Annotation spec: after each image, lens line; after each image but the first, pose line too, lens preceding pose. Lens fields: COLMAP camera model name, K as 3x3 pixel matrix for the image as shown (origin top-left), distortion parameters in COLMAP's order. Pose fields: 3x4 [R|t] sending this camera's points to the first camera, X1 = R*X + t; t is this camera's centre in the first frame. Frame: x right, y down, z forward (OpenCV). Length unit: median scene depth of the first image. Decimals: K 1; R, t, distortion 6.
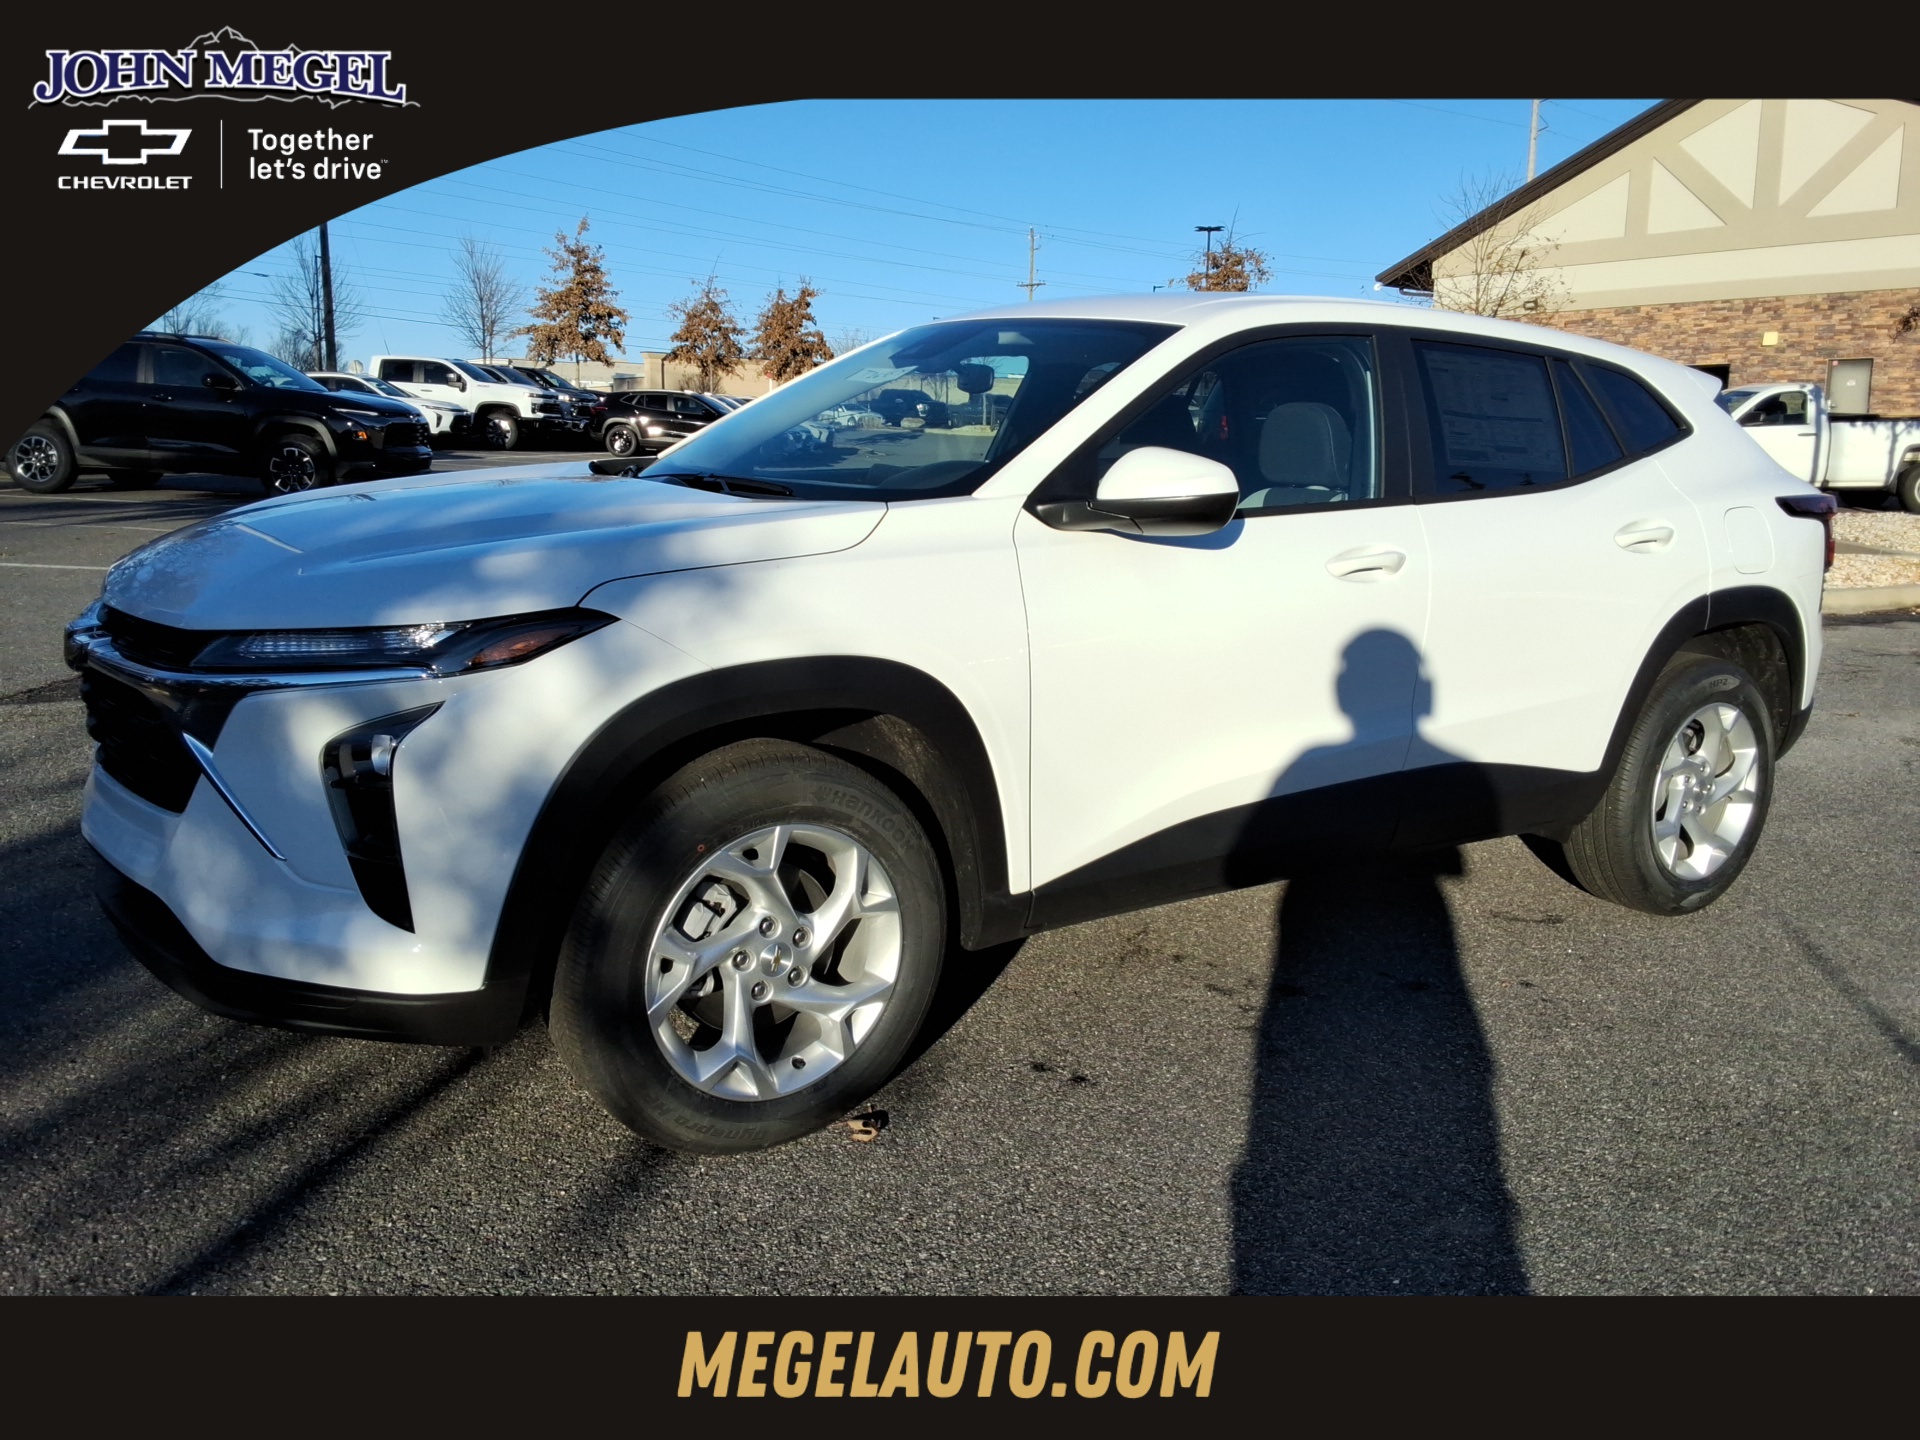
lens RADIAL K [[1516.2, 0, 973.3], [0, 1516.2, 701.0], [0, 0, 1]] dist [0.122356, -0.192917]
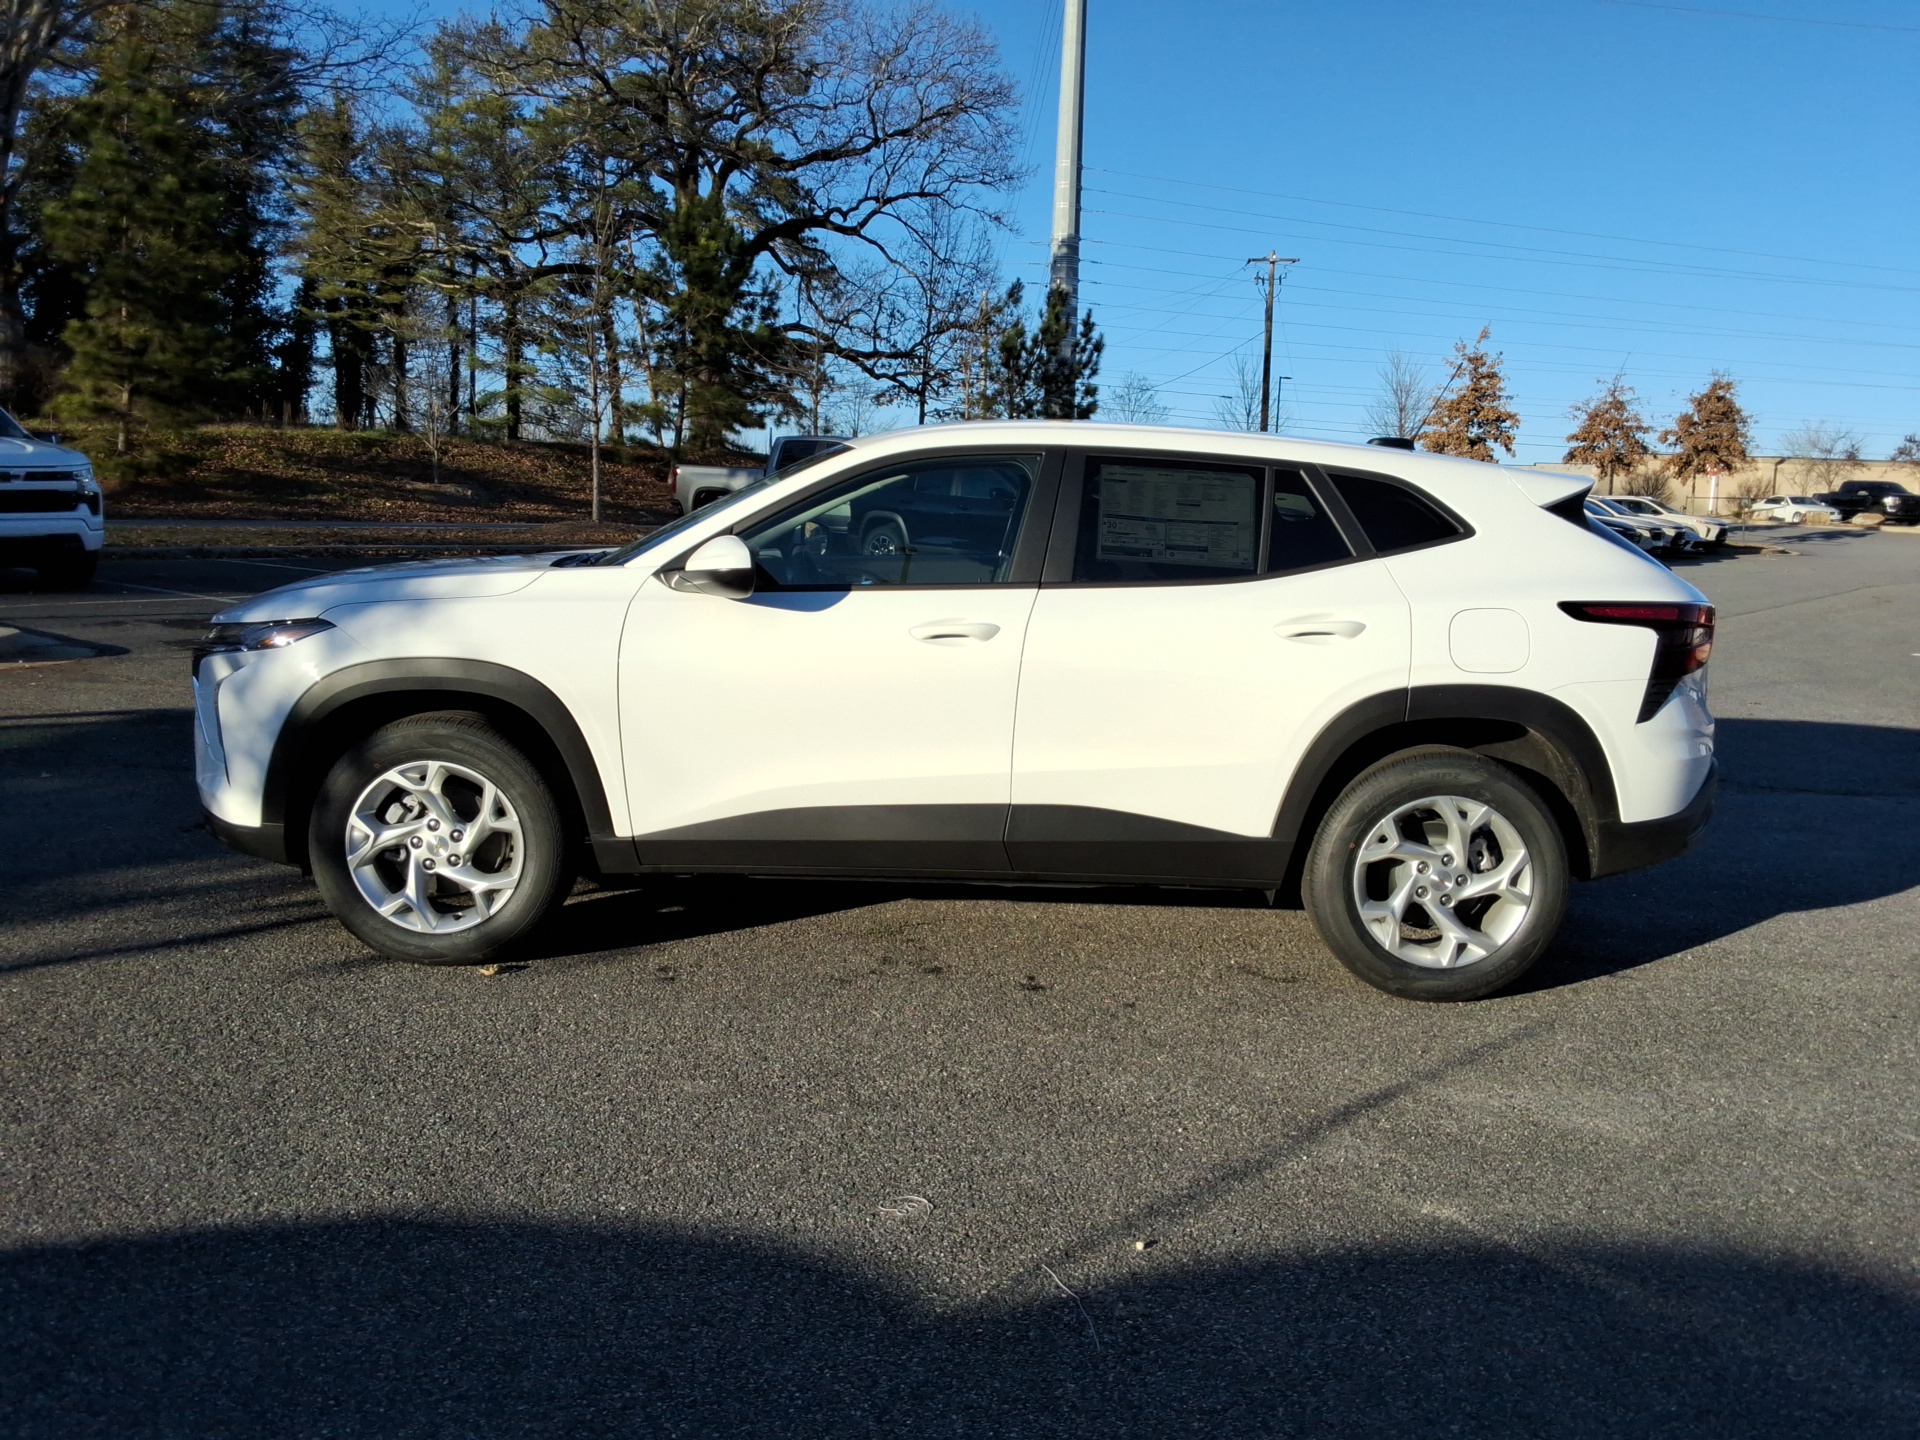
lens RADIAL K [[1516.2, 0, 973.3], [0, 1516.2, 701.0], [0, 0, 1]] dist [0.122356, -0.192917]
pose [[0.819270, 0.072771, -0.568772, 0.065566], [-0.110041, 0.993431, -0.031402, 0.000308], [0.562751, 0.088315, 0.821895, -0.001556]]
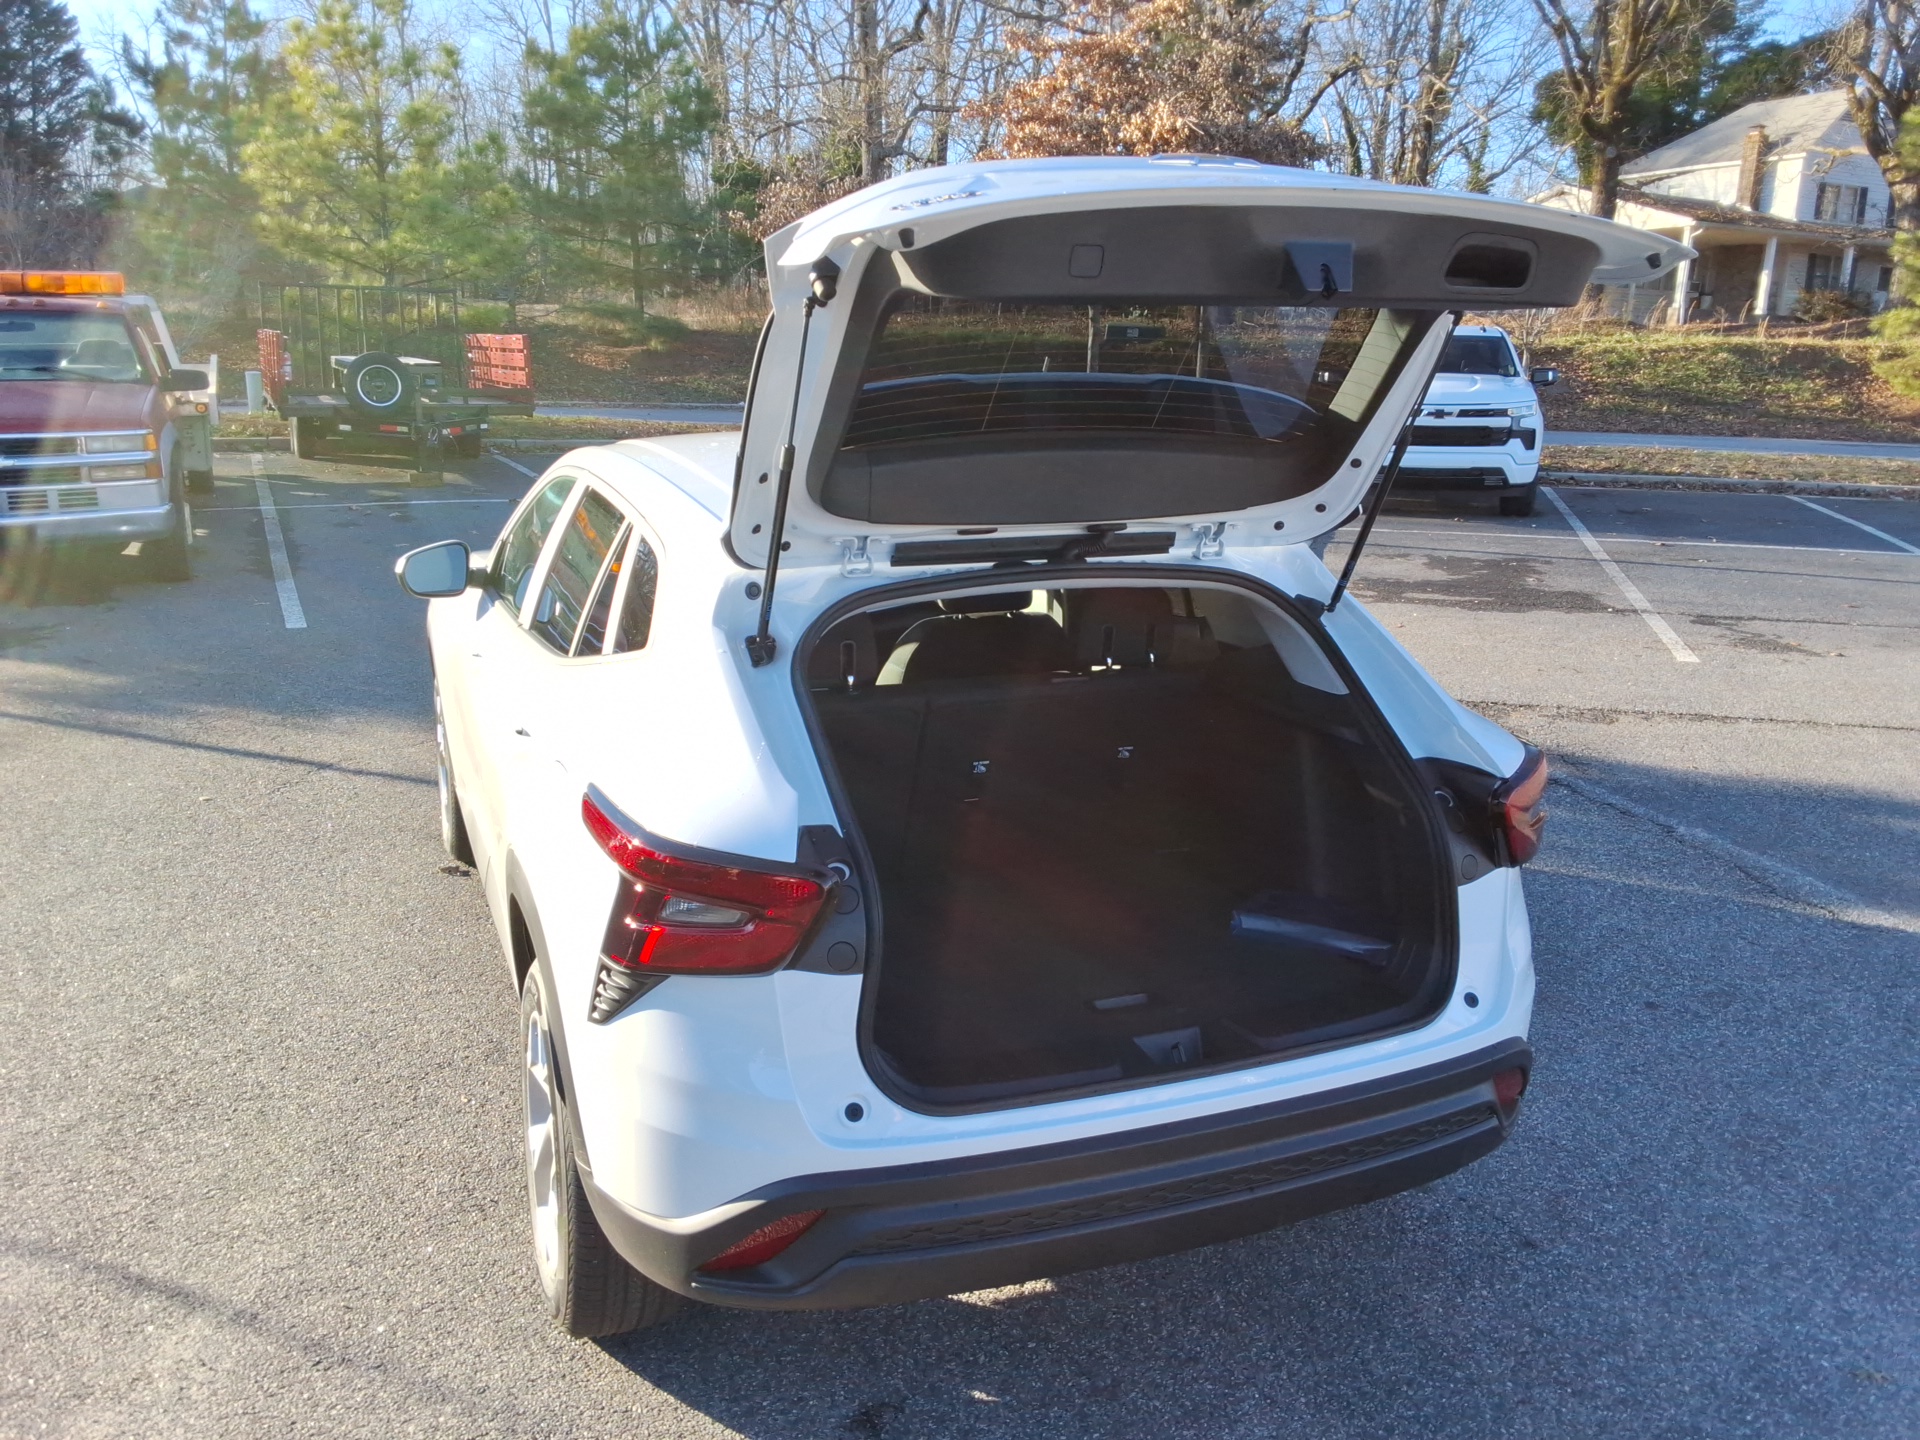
lens RADIAL K [[1516.2, 0, 973.3], [0, 1516.2, 701.0], [0, 0, 1]] dist [0.122356, -0.192917]
pose [[-0.212026, 0.188089, -0.958993, 0.088624], [-0.203979, 0.951173, 0.231653, -0.027857], [0.955739, 0.244731, -0.163307, 0.104164]]
